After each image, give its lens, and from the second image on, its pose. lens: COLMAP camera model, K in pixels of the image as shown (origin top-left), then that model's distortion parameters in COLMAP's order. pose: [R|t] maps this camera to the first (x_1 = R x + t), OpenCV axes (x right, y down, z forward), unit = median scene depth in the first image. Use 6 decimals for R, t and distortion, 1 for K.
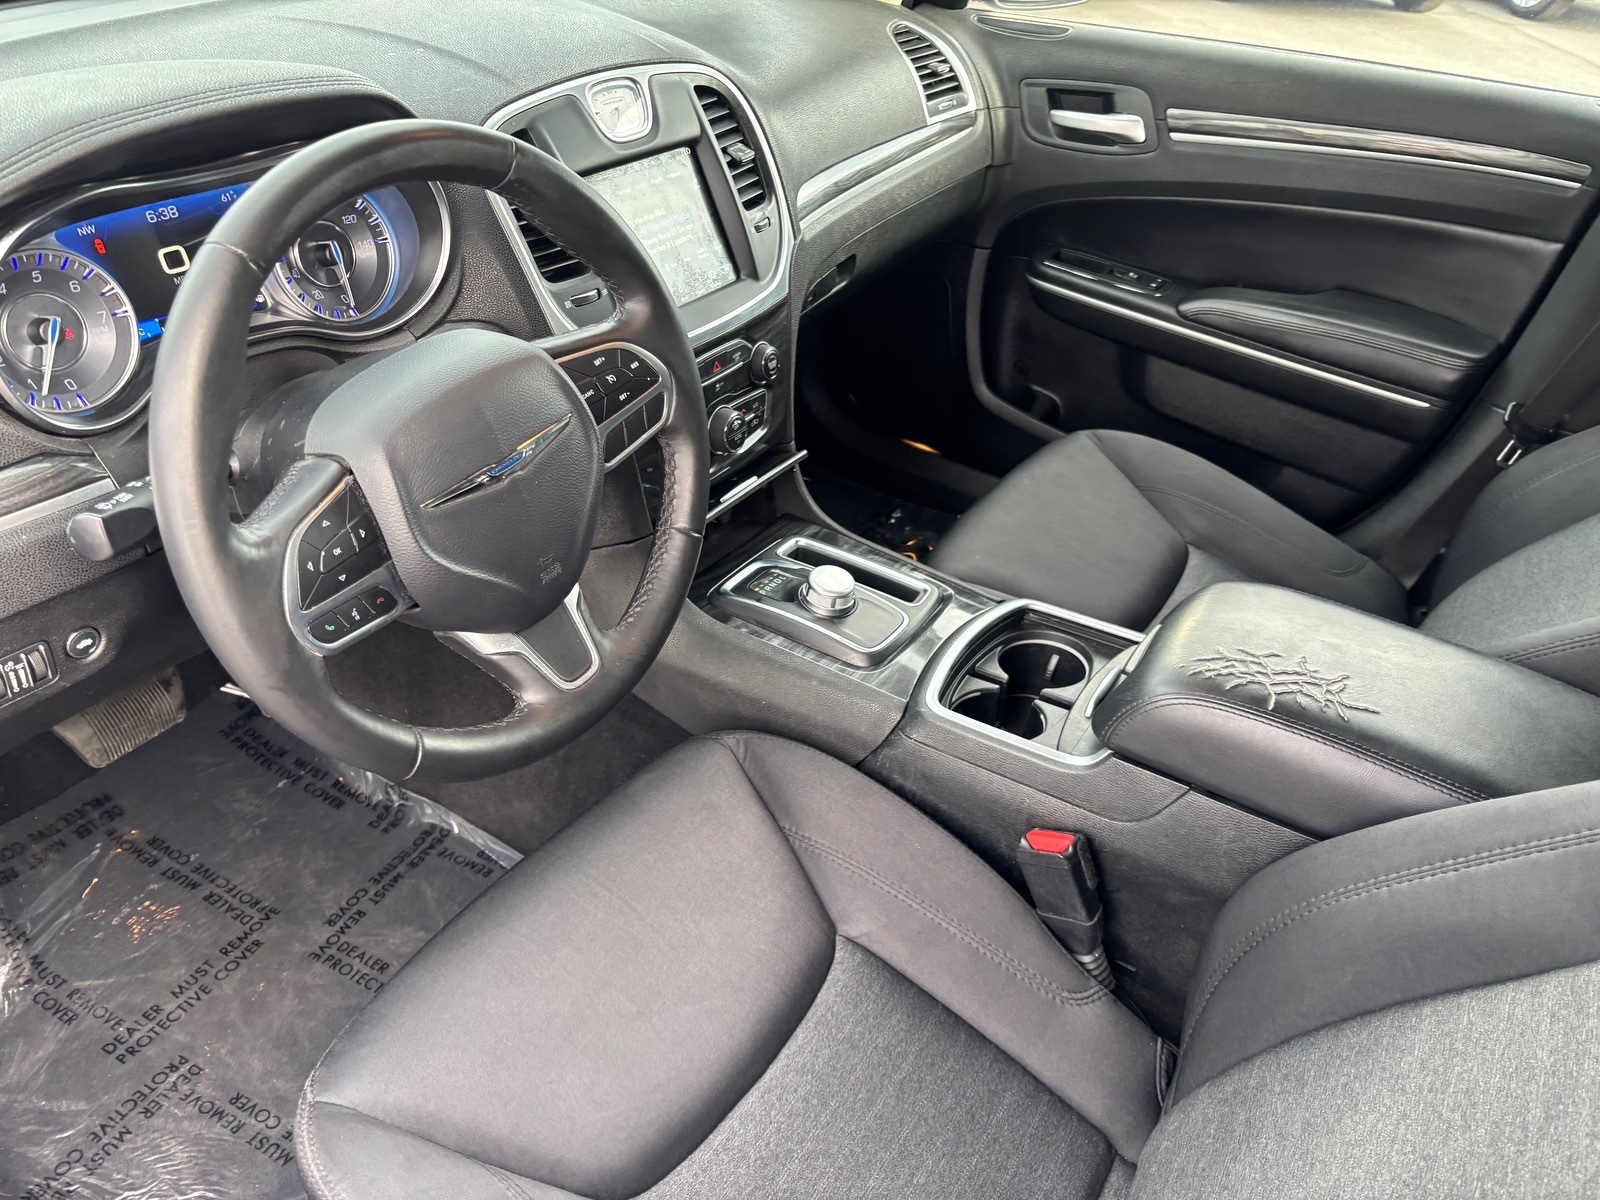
lens RADIAL K [[1203.7, 0, 801.0], [0, 1203.7, 597.5], [0, 0, 1]] dist [0.031546, -0.062425]
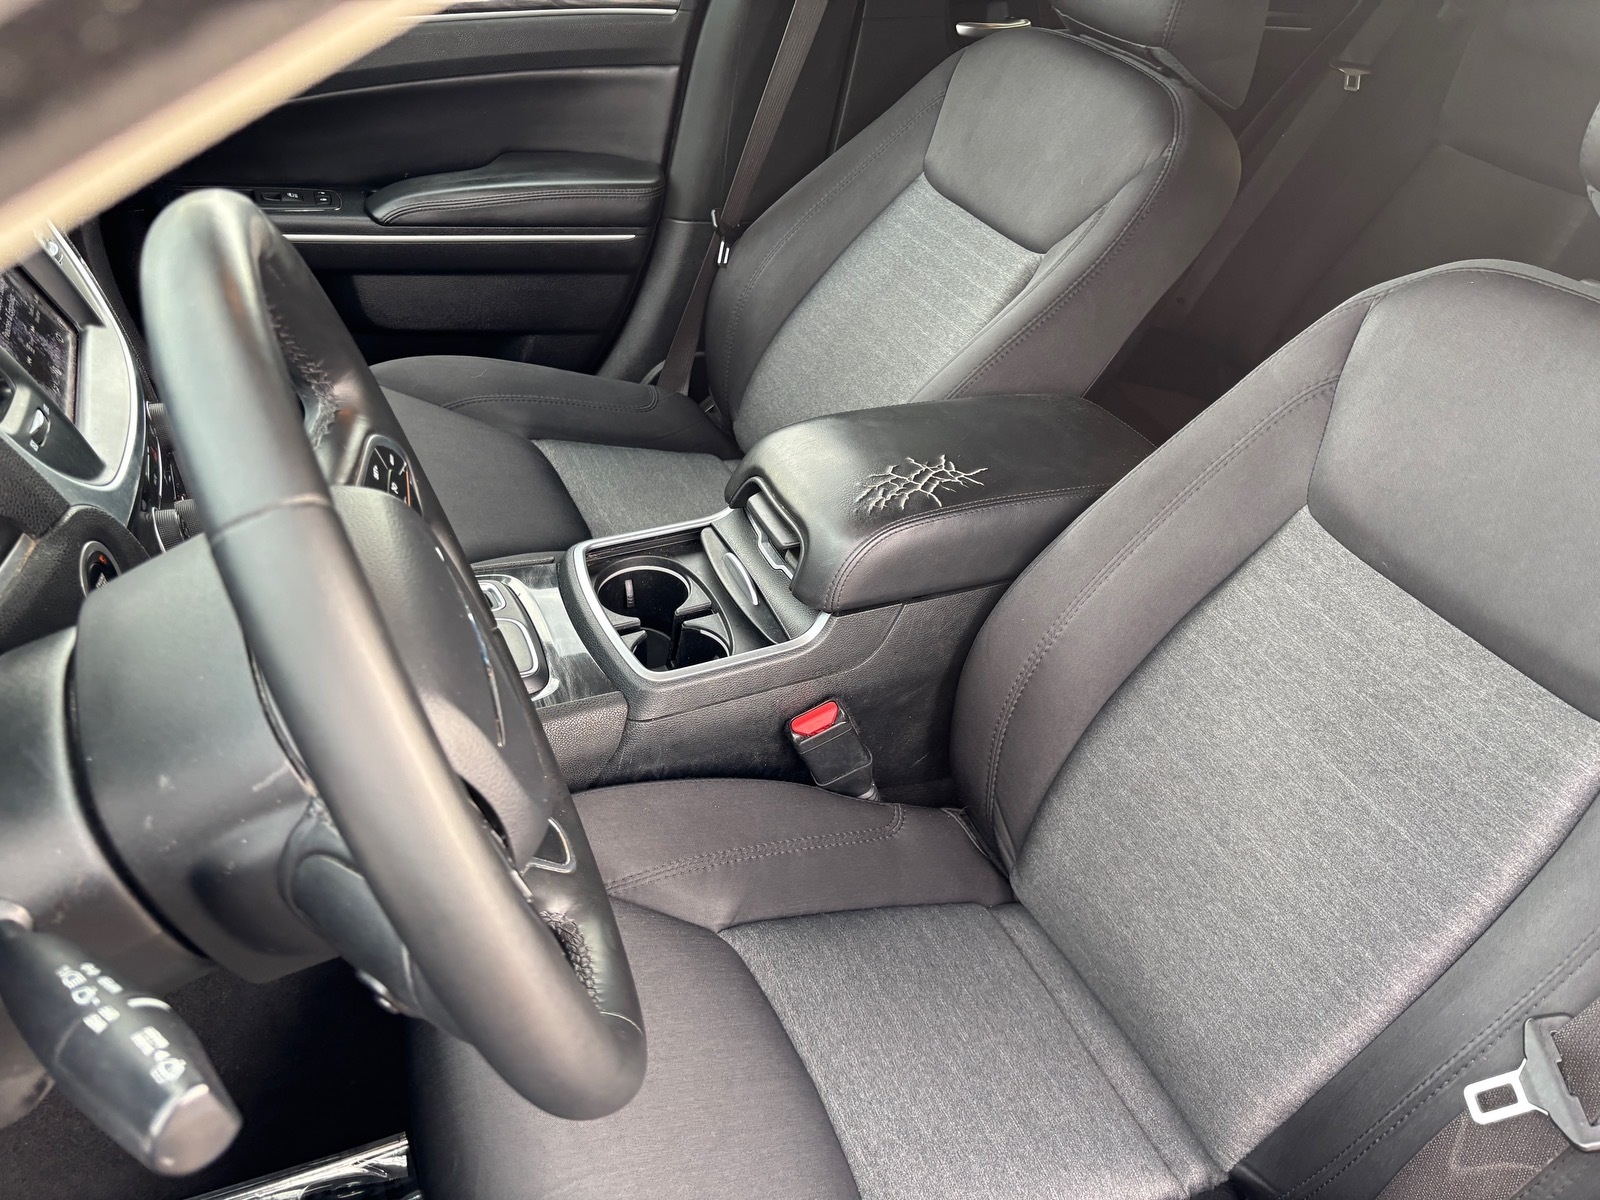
lens RADIAL K [[1206.1, 0, 800.0], [0, 1206.1, 600.0], [0, 0, 1]] dist [-0.002778, -0.003442]
pose [[0.545418, -0.489662, 0.680258, -0.406582], [0.412484, 0.863331, 0.290719, -0.174568], [-0.729641, 0.122032, 0.672854, 0.262825]]
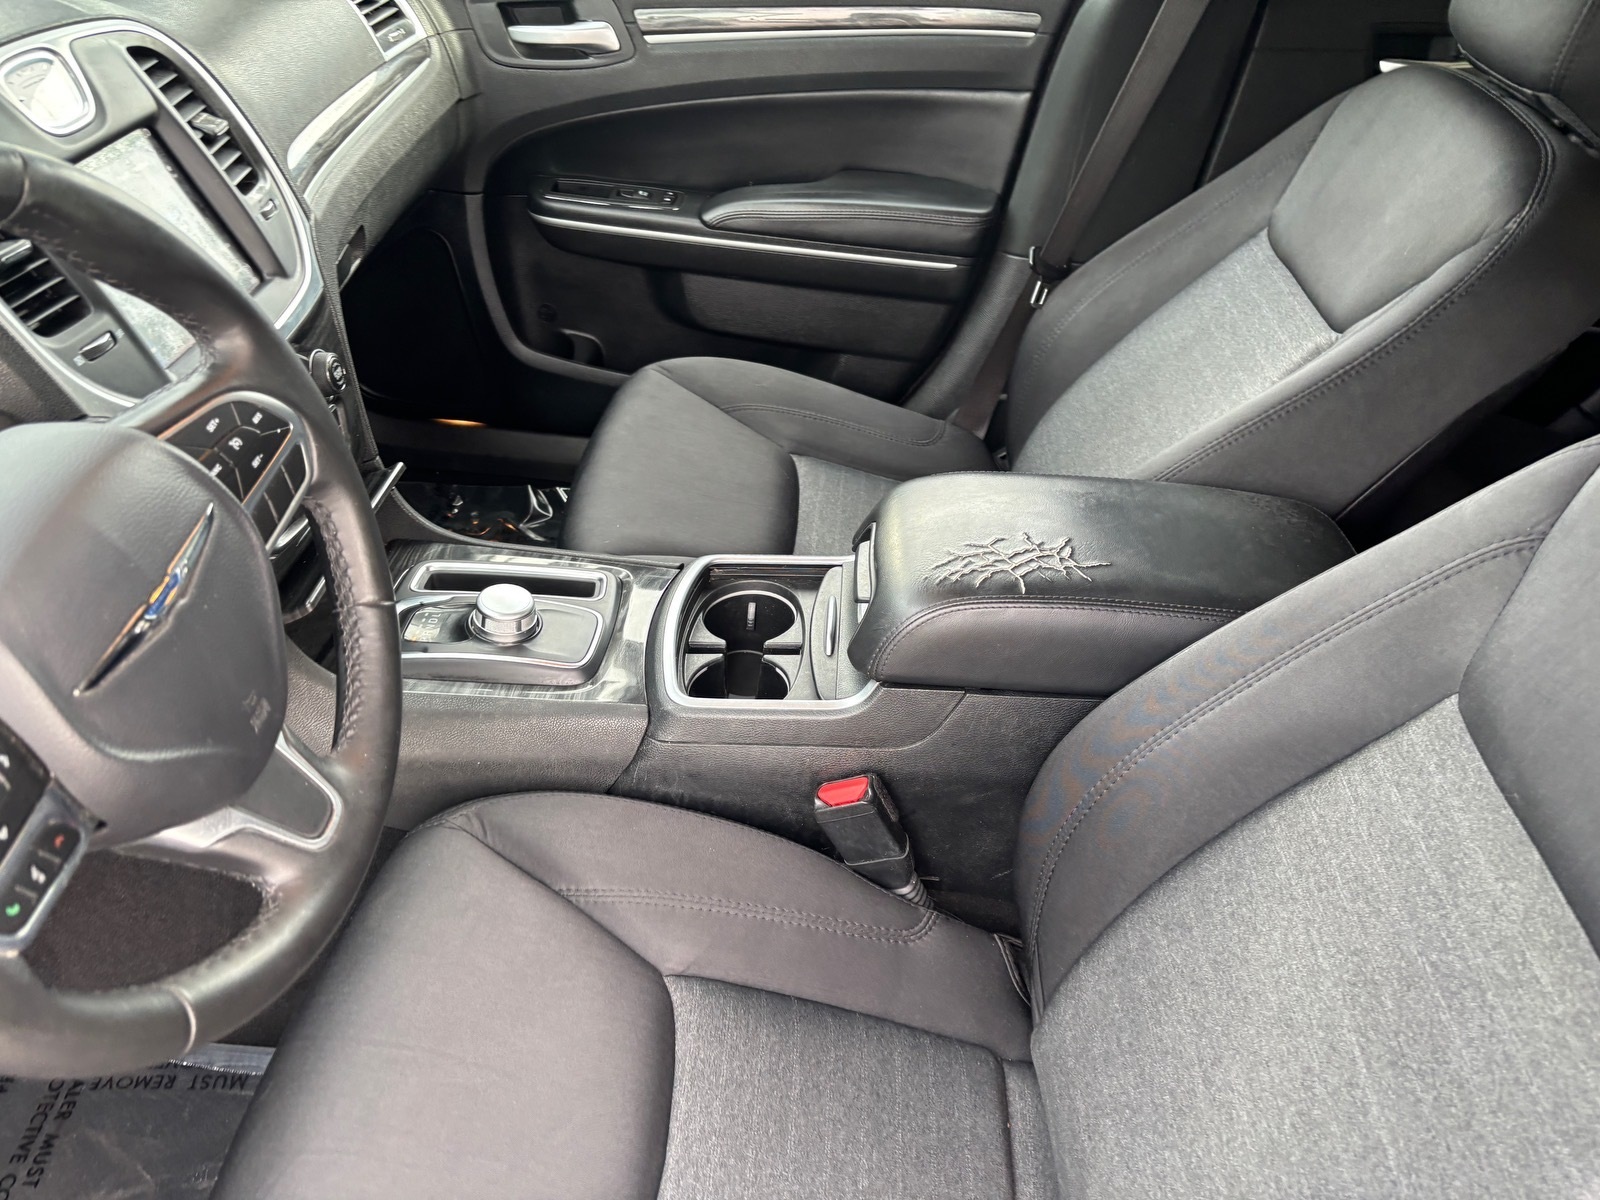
lens RADIAL K [[1208.2, 0, 805.5], [0, 1208.2, 616.1], [0, 0, 1]] dist [0.006715, -0.012186]
pose [[0.867532, -0.312487, 0.386962, -0.130369], [0.285082, 0.949922, 0.127972, -0.055377], [-0.407574, -0.000703, 0.913172, 0.122196]]
